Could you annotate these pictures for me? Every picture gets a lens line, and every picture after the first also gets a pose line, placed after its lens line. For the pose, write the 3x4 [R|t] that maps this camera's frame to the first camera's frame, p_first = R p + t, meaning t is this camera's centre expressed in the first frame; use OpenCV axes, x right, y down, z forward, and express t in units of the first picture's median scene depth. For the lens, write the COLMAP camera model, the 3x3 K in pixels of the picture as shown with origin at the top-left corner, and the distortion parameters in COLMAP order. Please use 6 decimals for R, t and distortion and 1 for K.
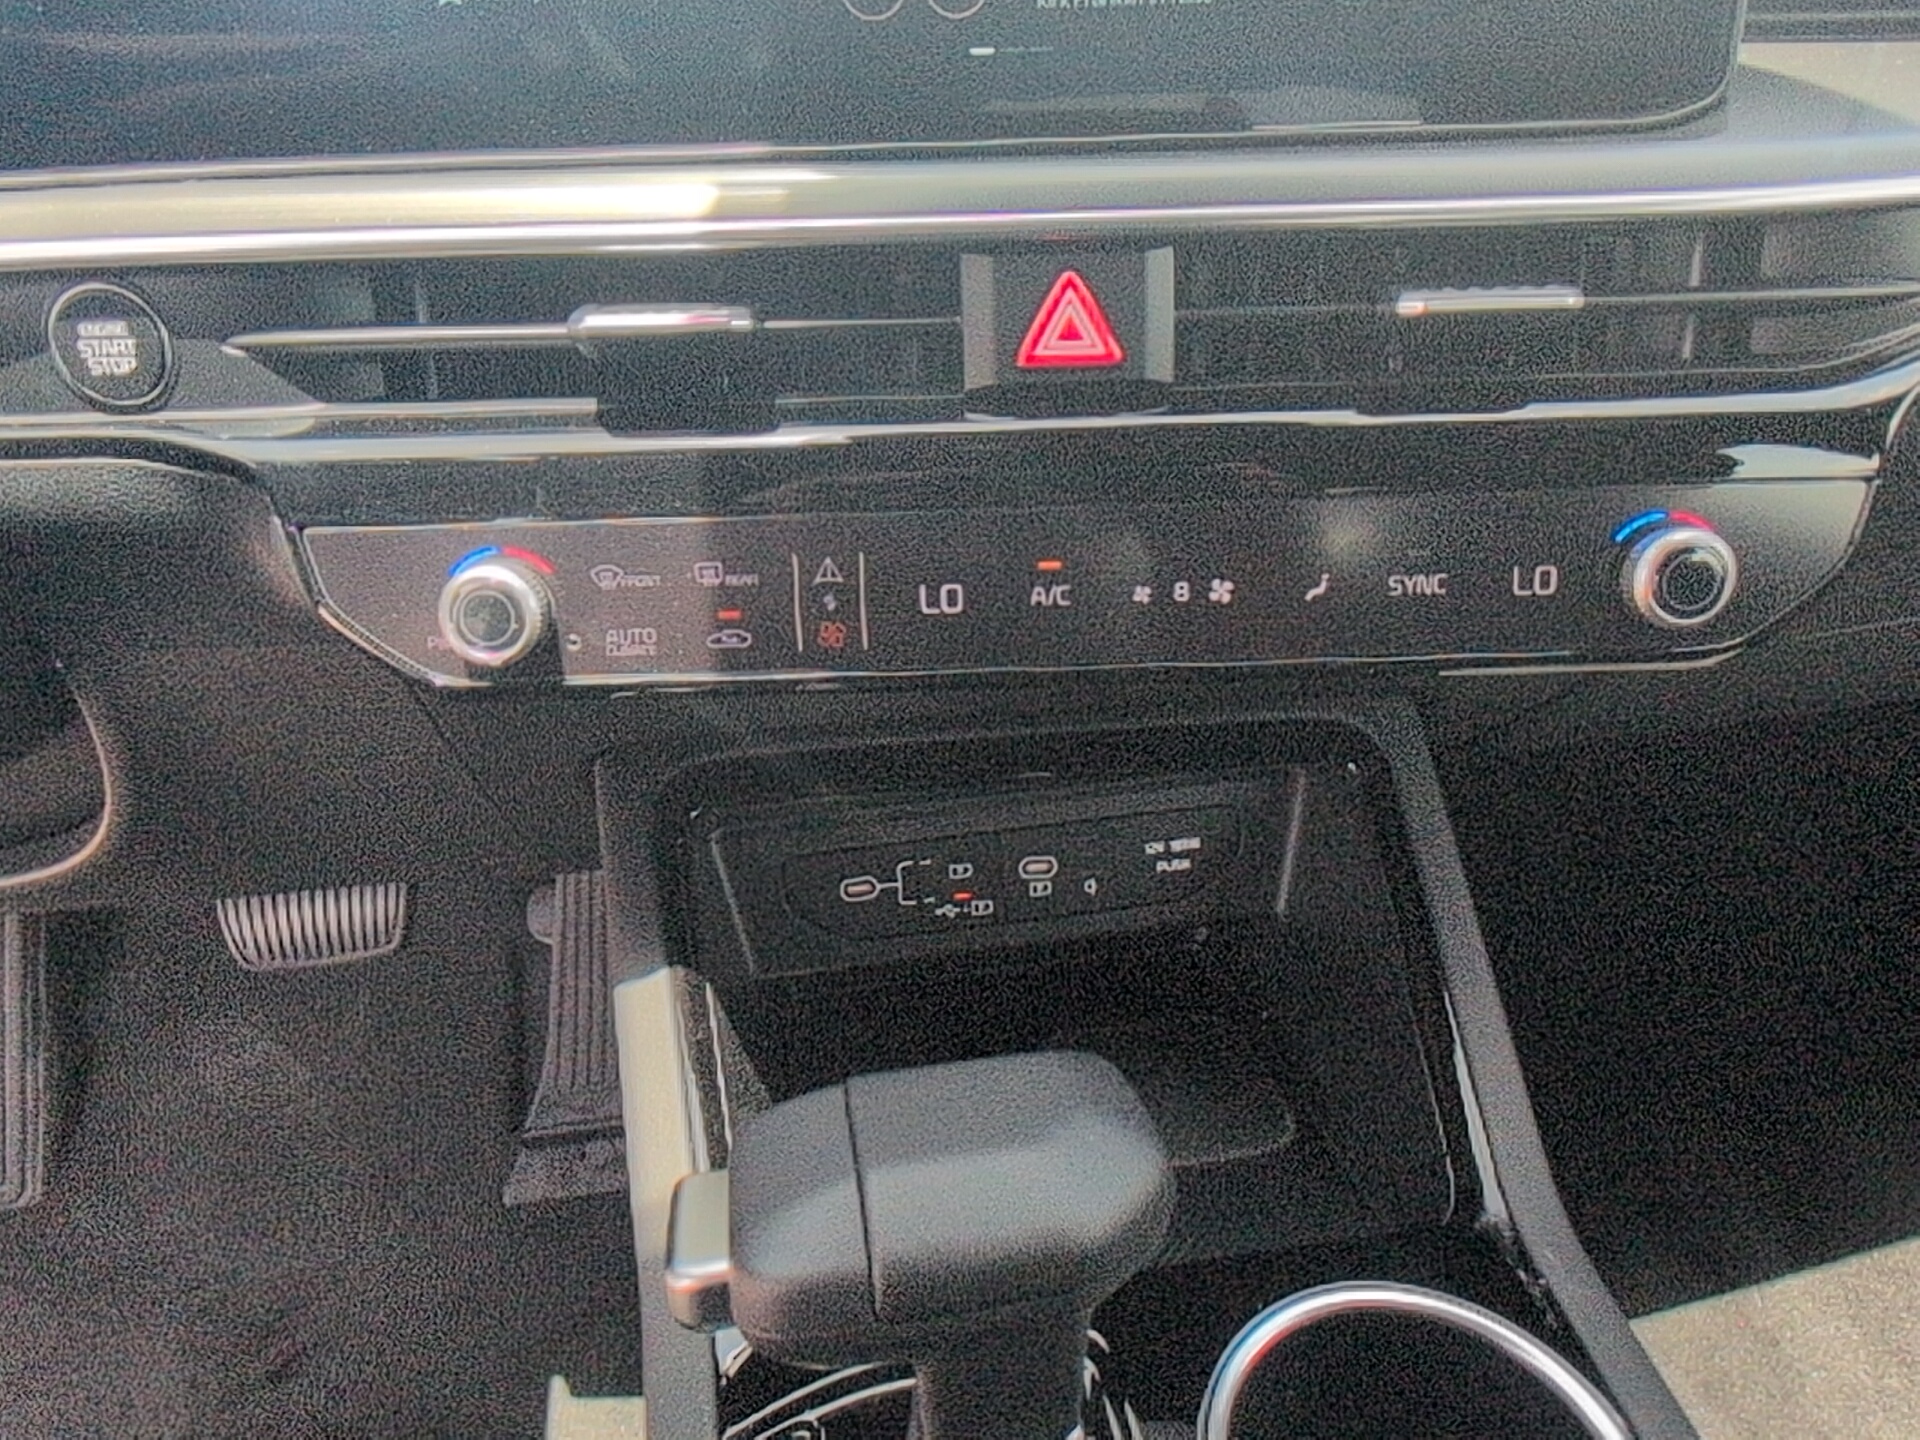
lens RADIAL K [[1327.5, 0, 971.4], [0, 1327.5, 754.4], [0, 0, 1]] dist [0.011824, -0.019570]
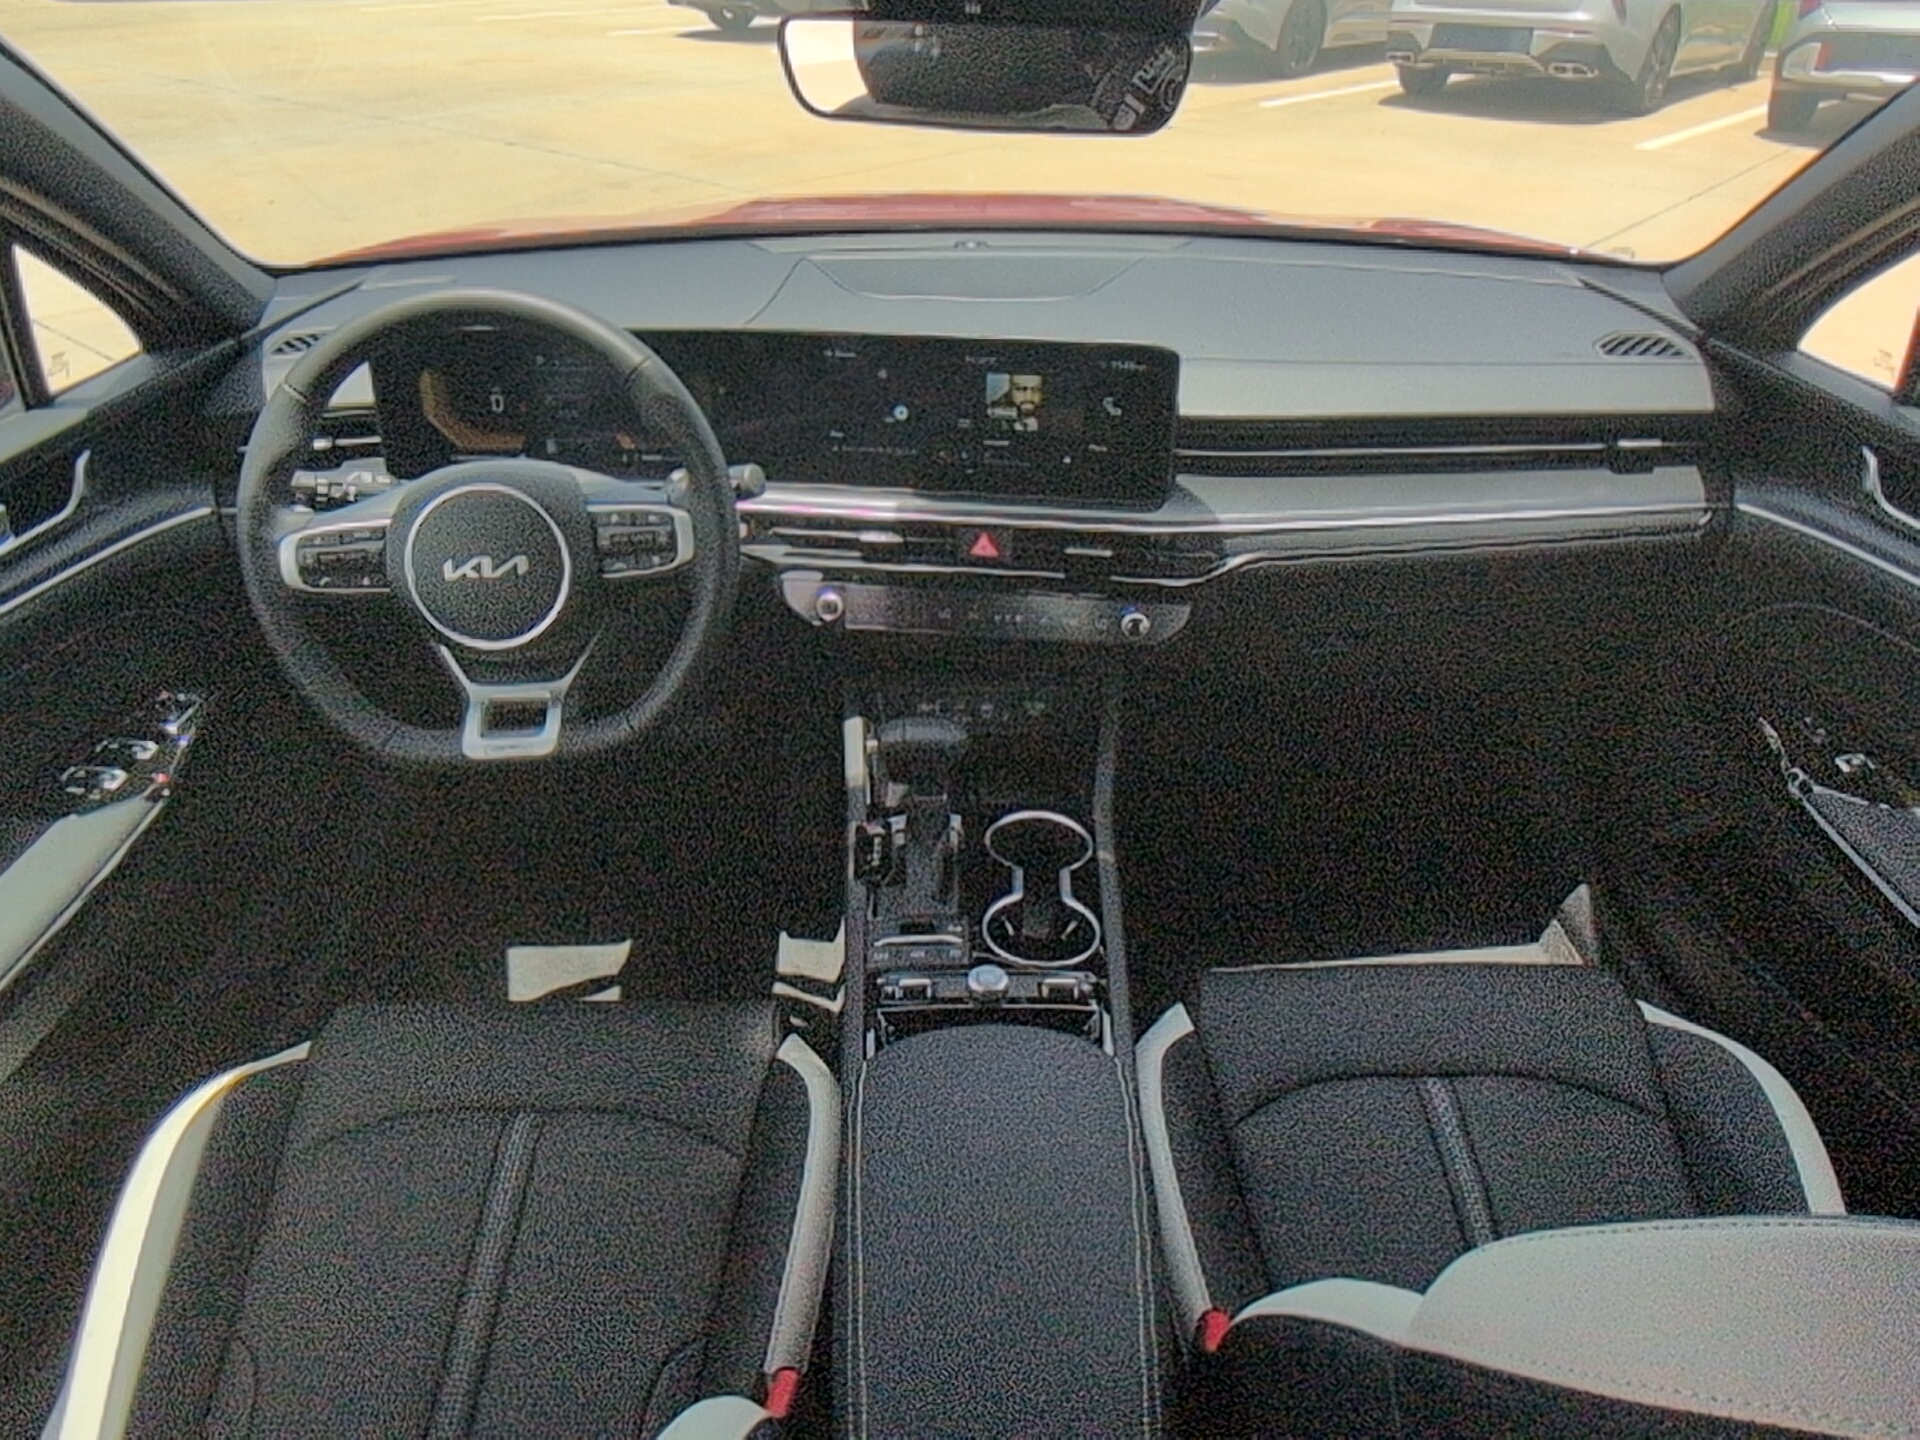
lens RADIAL K [[1327.5, 0, 963.8], [0, 1327.5, 734.7], [0, 0, 1]] dist [0.011824, -0.019570]
pose [[0.987910, 0.102977, -0.115886, 0.501454], [-0.103872, 0.994589, -0.001697, 0.224108], [0.115084, 0.013714, 0.993261, -2.729572]]
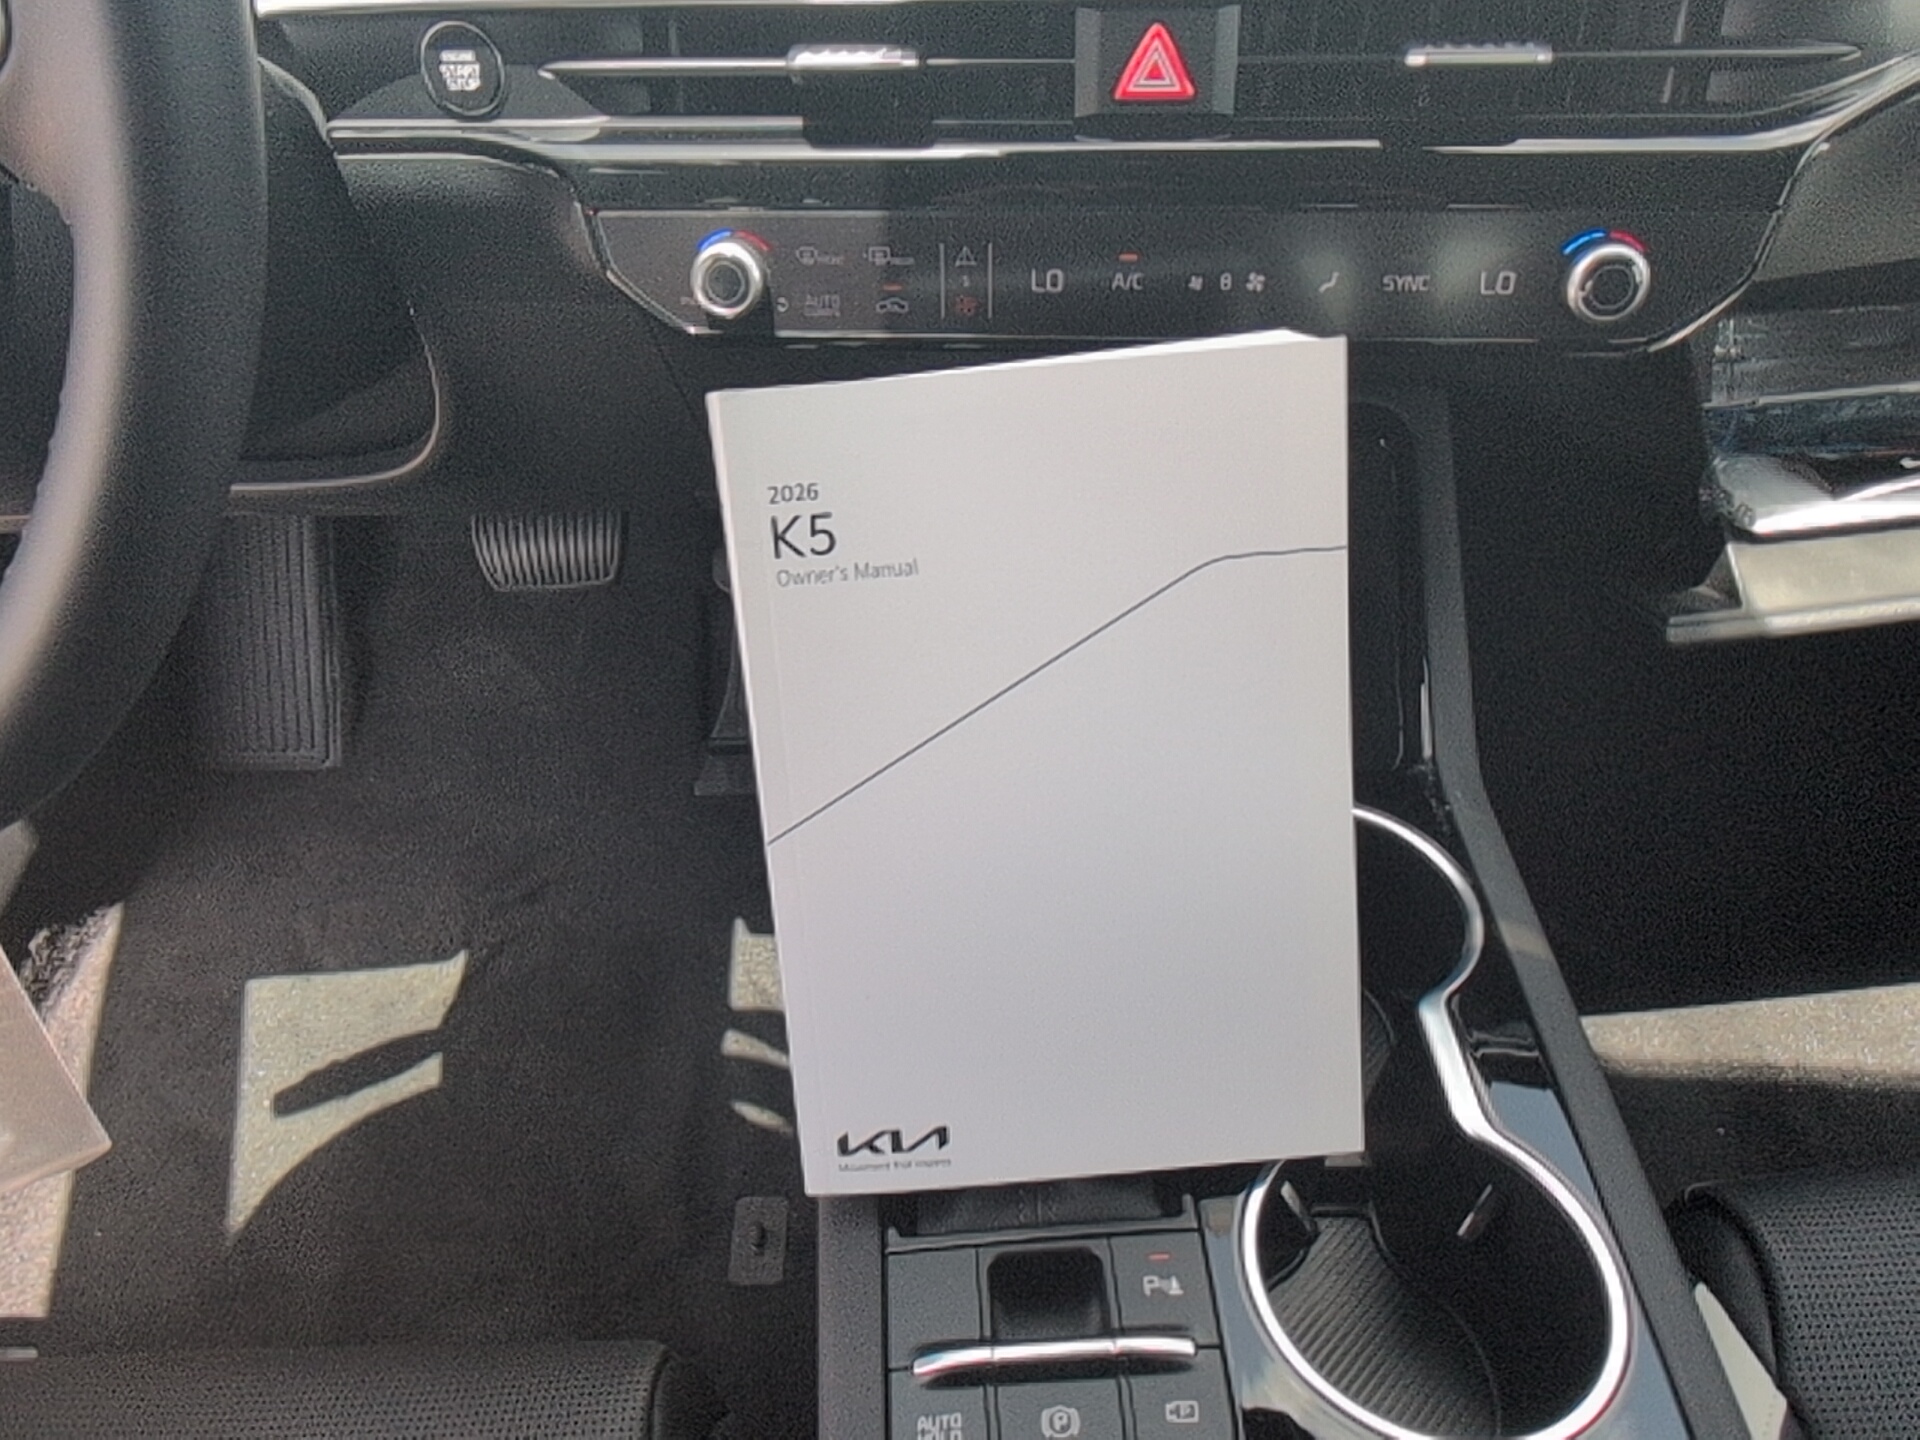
lens RADIAL K [[1327.5, 0, 974.8], [0, 1327.5, 727.0], [0, 0, 1]] dist [0.011824, -0.019570]
pose [[0.992078, 0.071343, -0.103401, 0.077033], [-0.051273, 0.981368, 0.185172, 0.082514], [0.114685, -0.178404, 0.977251, -0.418311]]
